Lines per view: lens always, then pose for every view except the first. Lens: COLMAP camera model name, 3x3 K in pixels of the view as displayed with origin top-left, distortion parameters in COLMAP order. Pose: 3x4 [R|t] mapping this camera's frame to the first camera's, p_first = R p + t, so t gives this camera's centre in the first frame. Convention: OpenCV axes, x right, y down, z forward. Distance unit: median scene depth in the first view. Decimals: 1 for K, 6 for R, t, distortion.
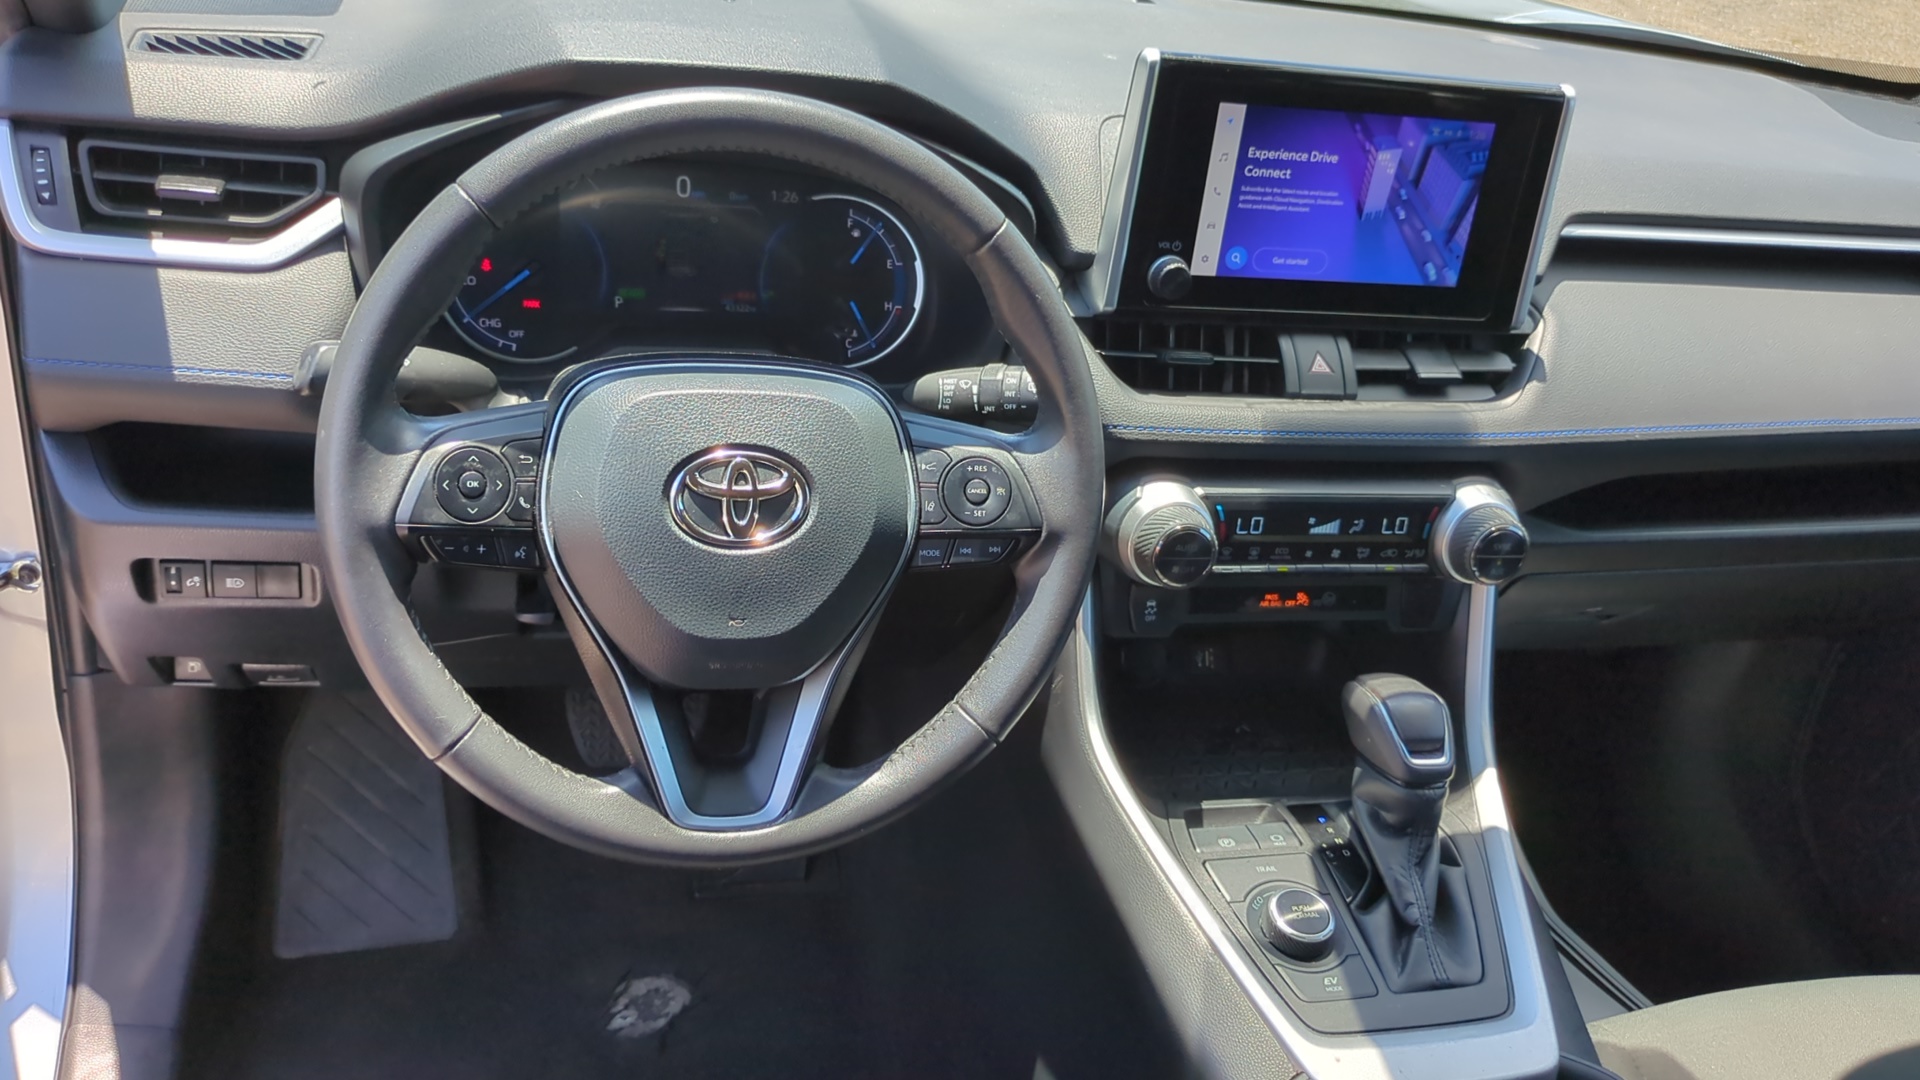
lens RADIAL K [[1644.5, 0, 953.3], [0, 1644.5, 518.3], [0, 0, 1]] dist [0.043043, -0.100505]
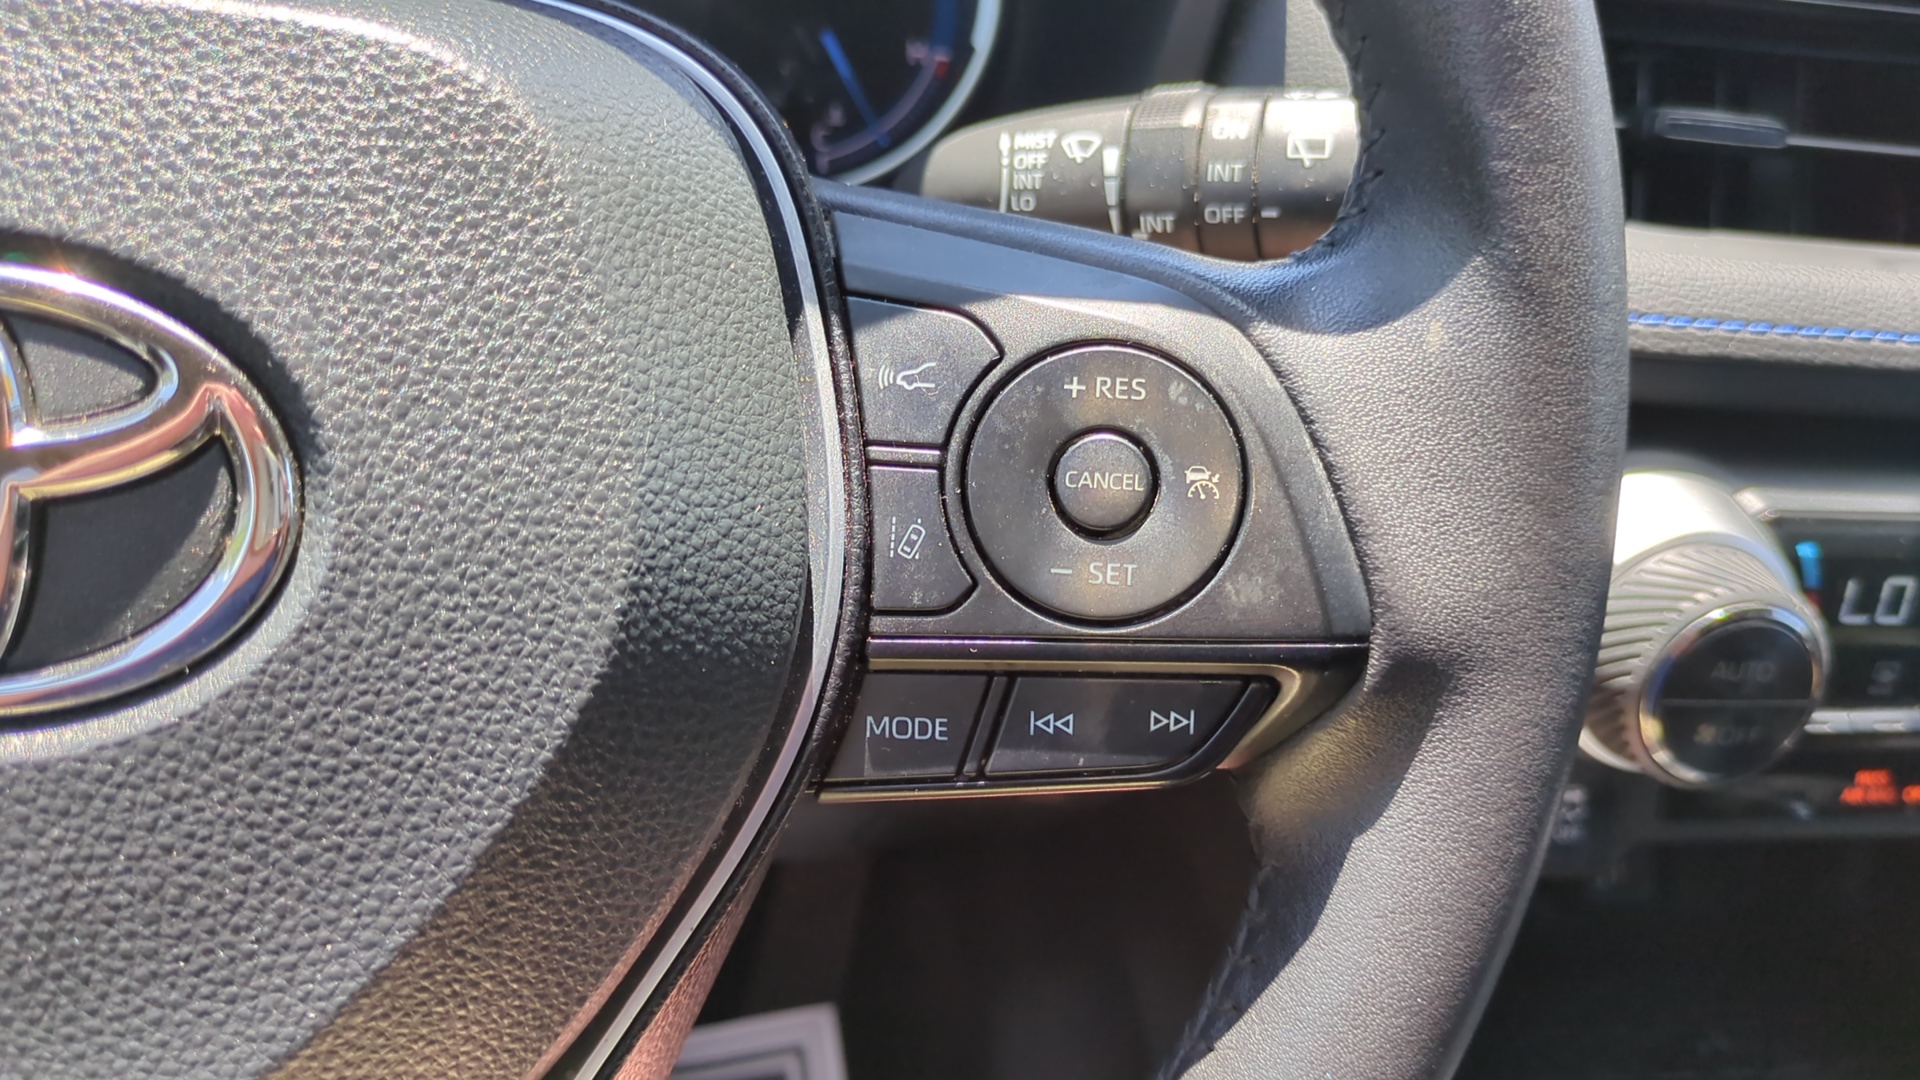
lens RADIAL K [[1644.5, 0, 953.3], [0, 1644.5, 518.3], [0, 0, 1]] dist [0.043043, -0.100505]
pose [[0.995966, 0.023022, -0.086725, 0.010973], [-0.023244, 0.999729, -0.001549, -0.008407], [0.086665, 0.003558, 0.996231, 0.620441]]
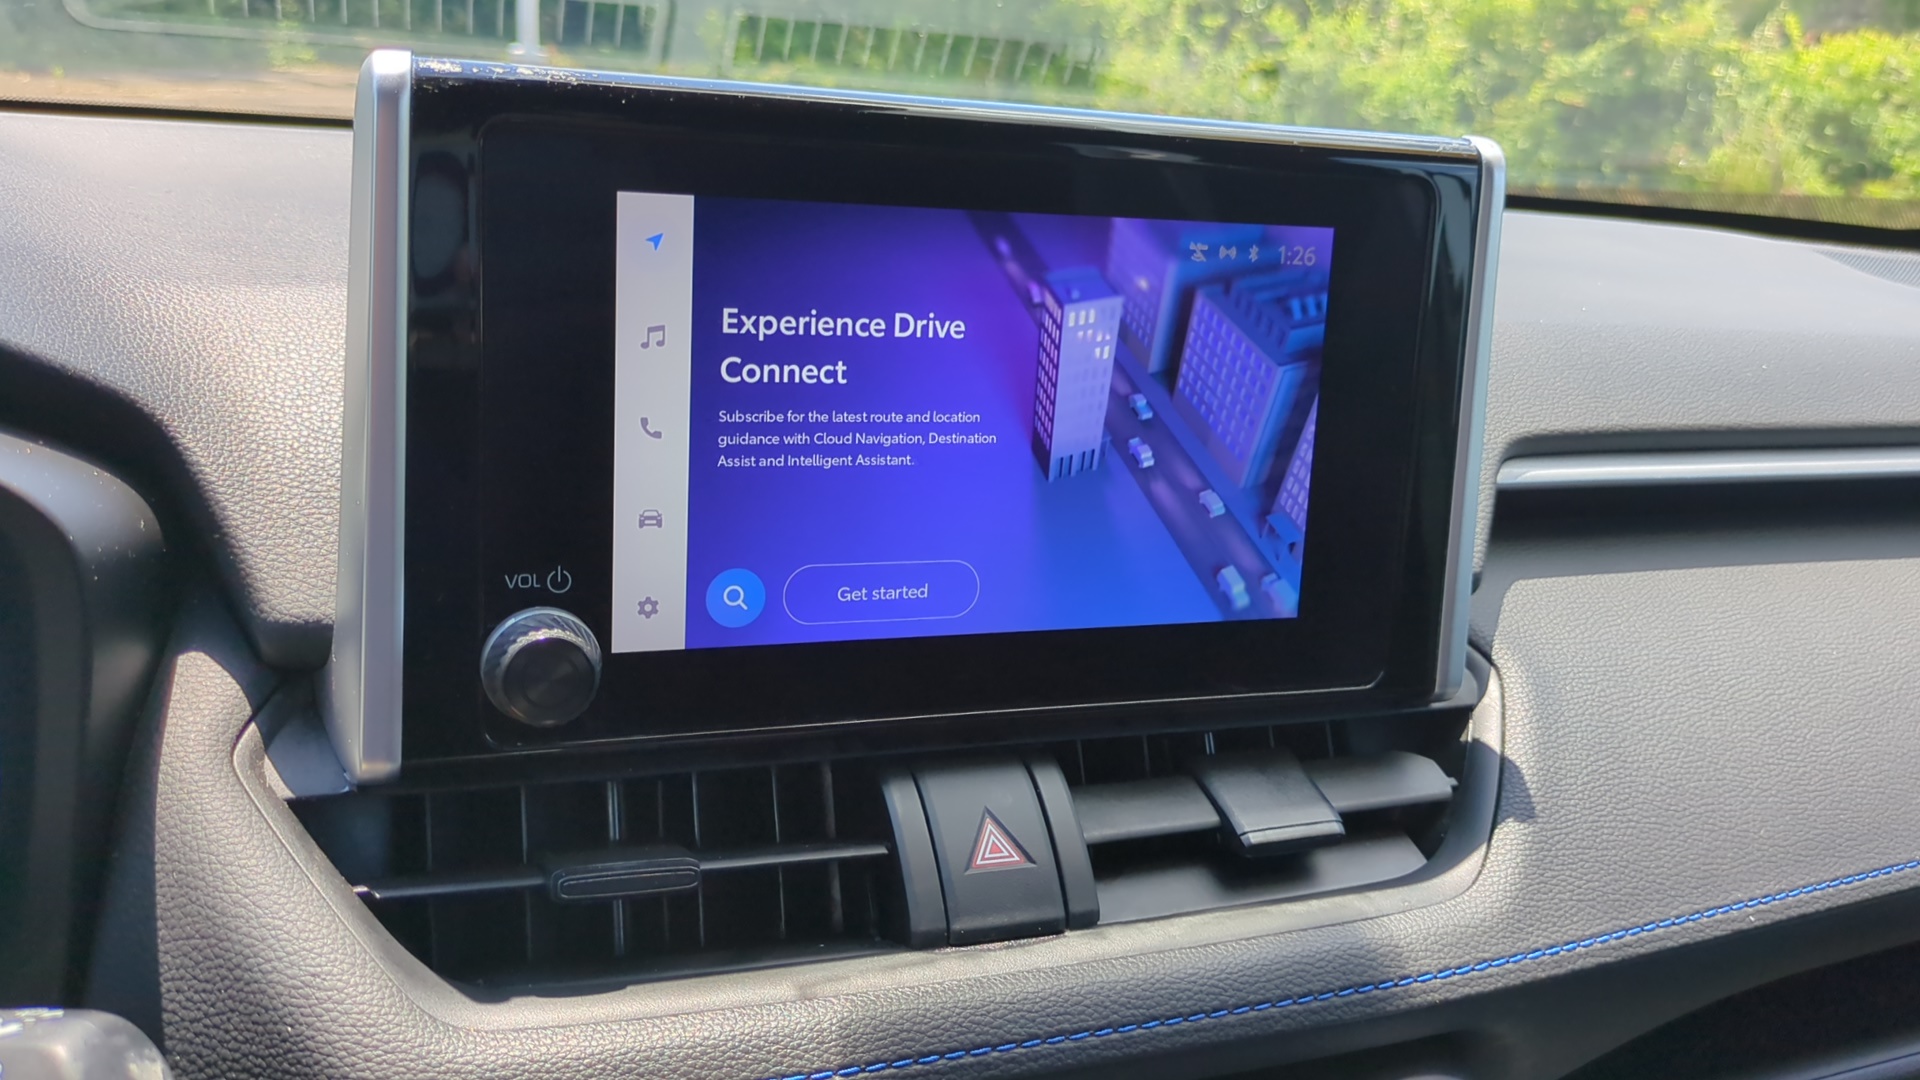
lens RADIAL K [[1644.5, 0, 953.3], [0, 1644.5, 518.3], [0, 0, 1]] dist [0.043043, -0.100505]
pose [[0.990083, -0.085810, 0.111234, 0.178076], [0.106977, 0.973730, -0.201014, -0.092464], [-0.091063, 0.210920, 0.973252, 0.611185]]
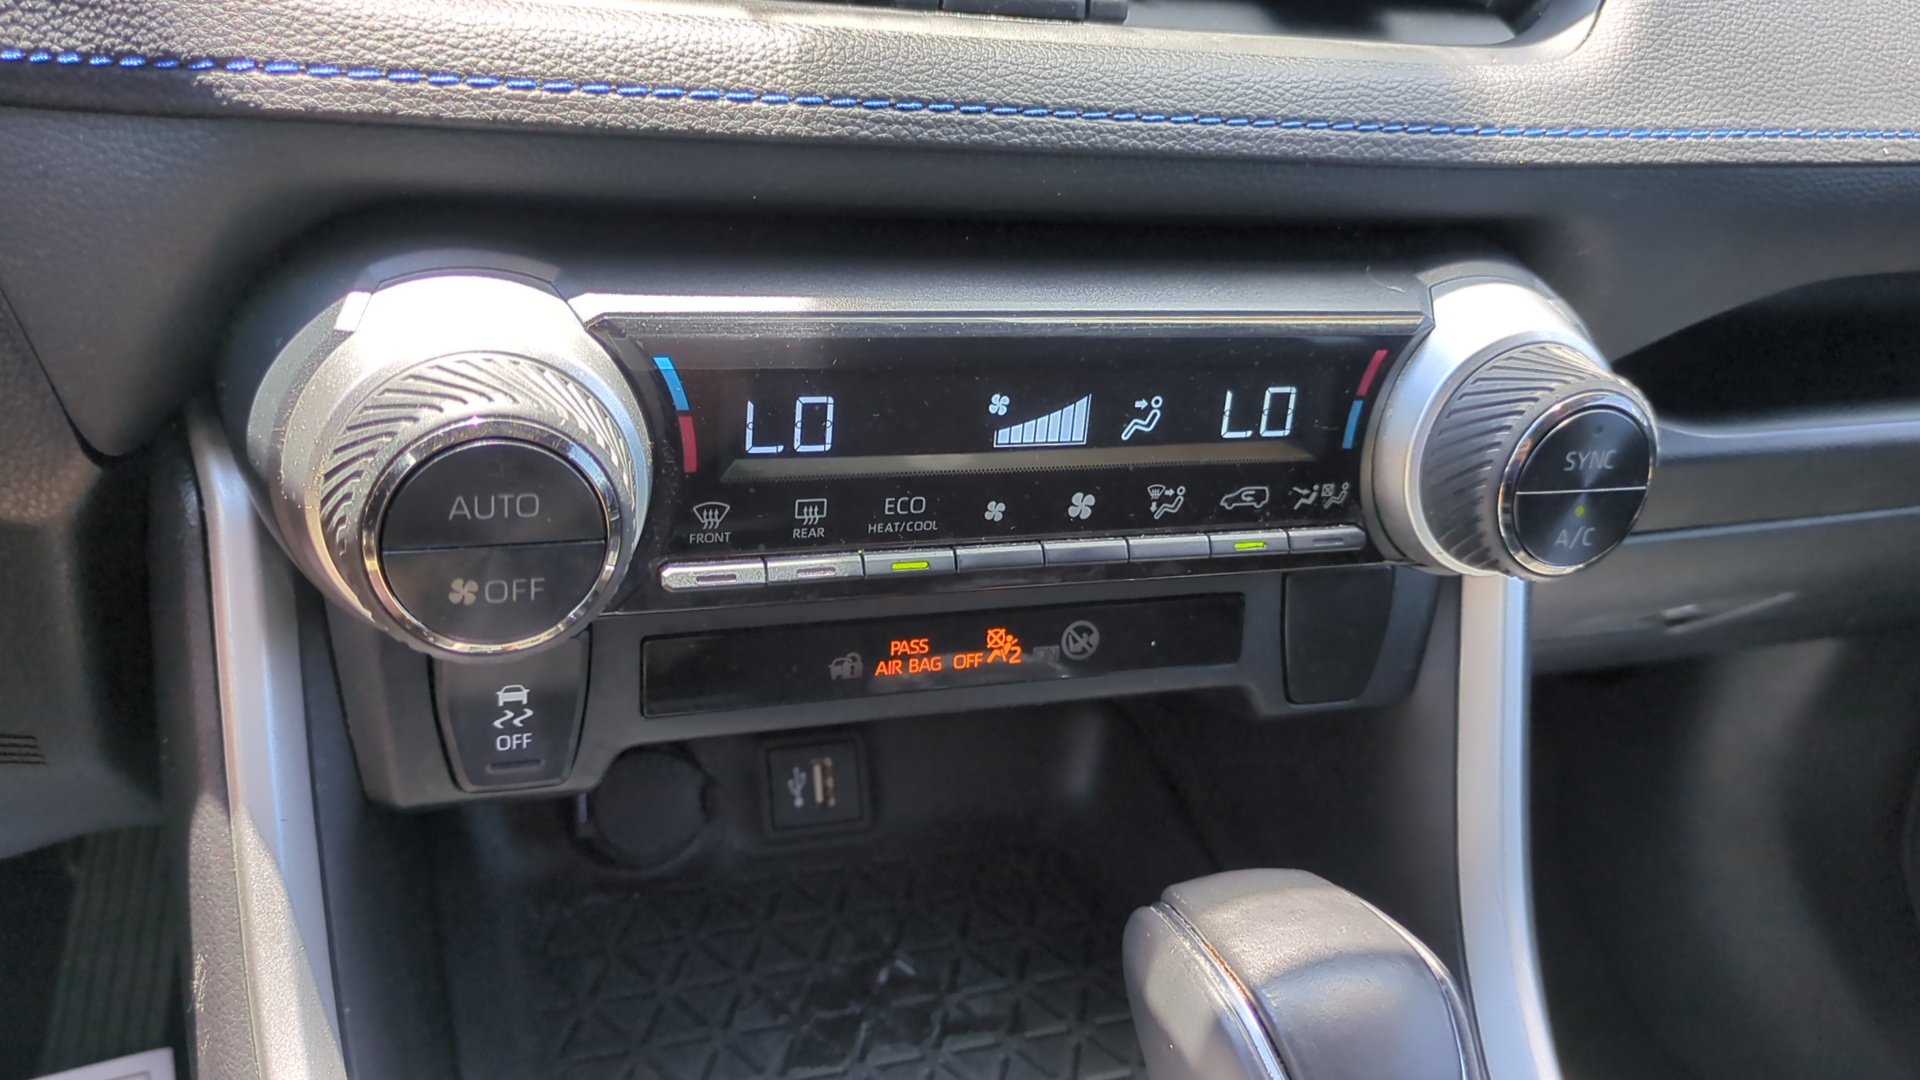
lens RADIAL K [[1644.5, 0, 953.3], [0, 1644.5, 518.3], [0, 0, 1]] dist [0.043043, -0.100505]
pose [[0.993928, -0.049044, 0.098496, 0.178266], [0.048221, 0.998779, 0.010722, 0.019223], [-0.098902, -0.005907, 0.995080, 0.695775]]
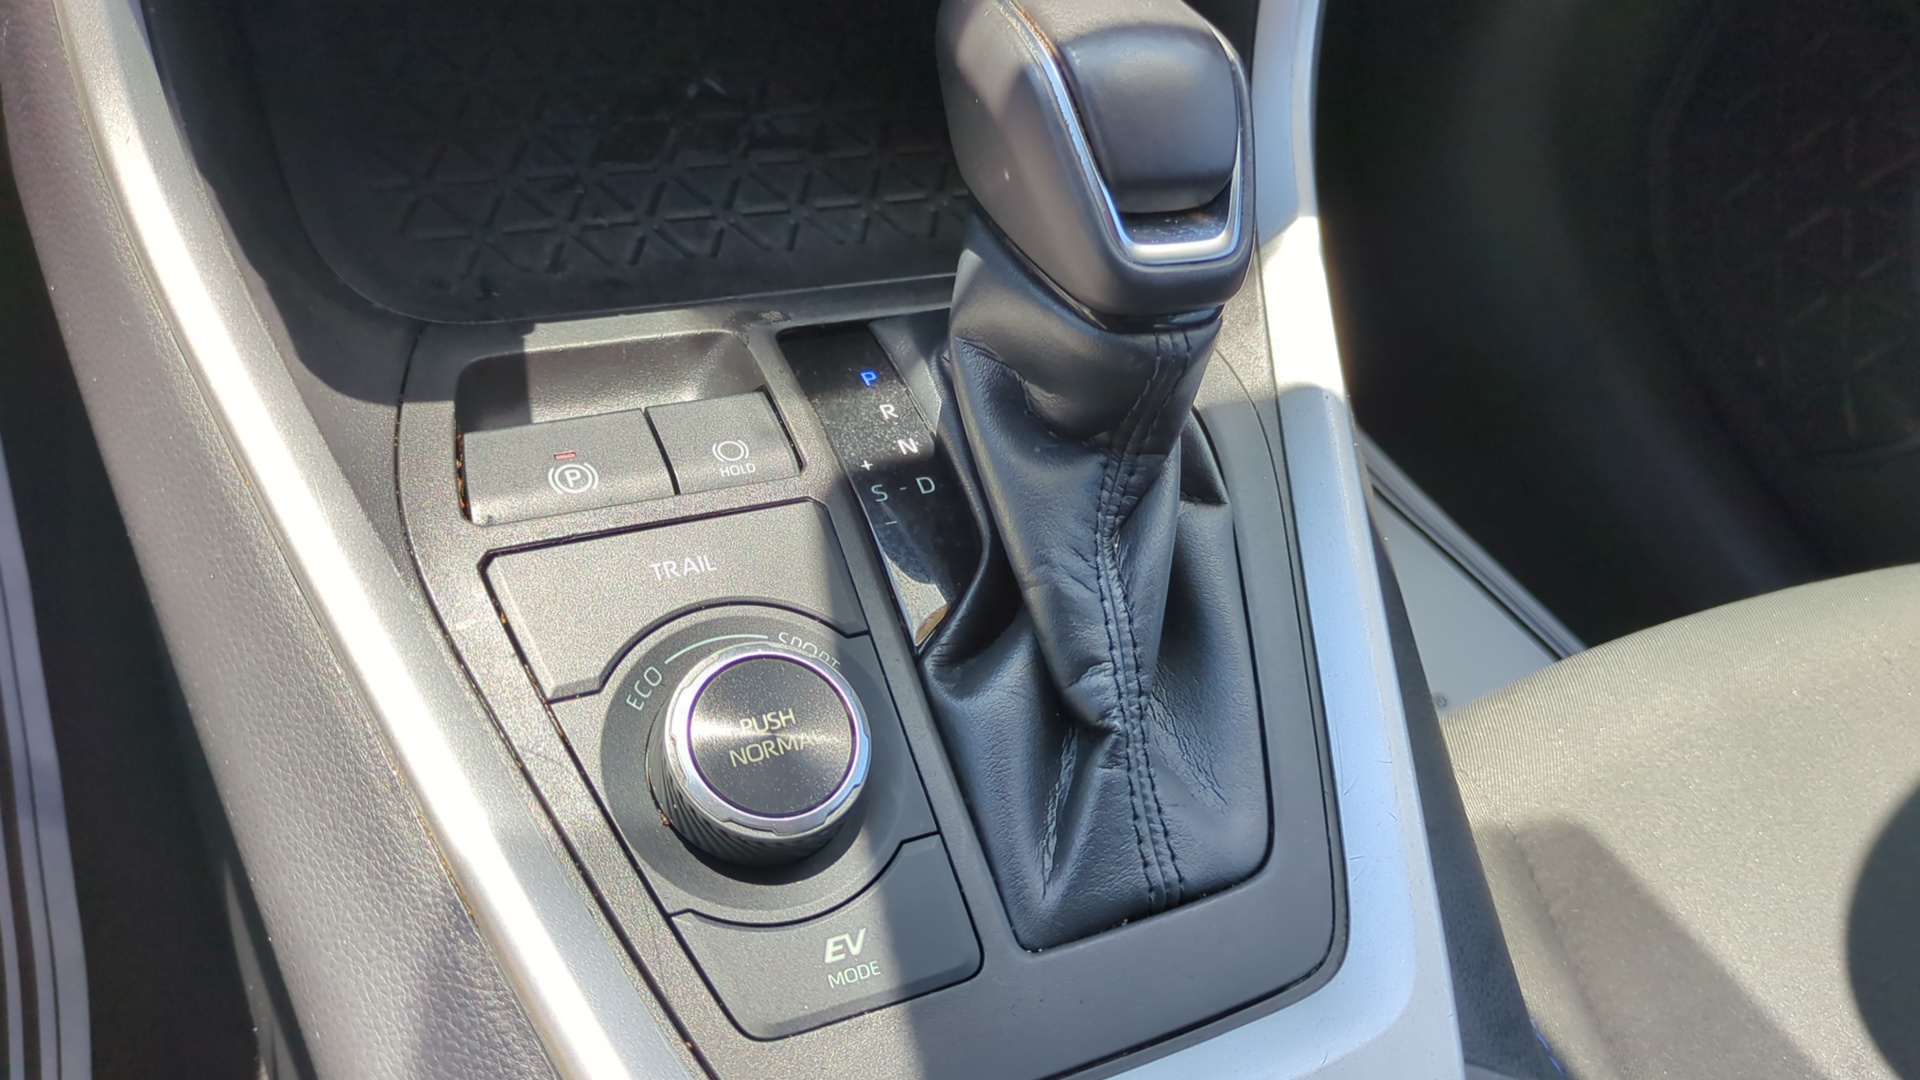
lens RADIAL K [[1644.5, 0, 953.3], [0, 1644.5, 518.3], [0, 0, 1]] dist [0.043043, -0.100505]
pose [[0.977591, -0.041655, 0.206350, 0.169128], [-0.049178, 0.907914, 0.416262, 0.060602], [-0.204687, -0.417082, 0.885520, 0.675446]]
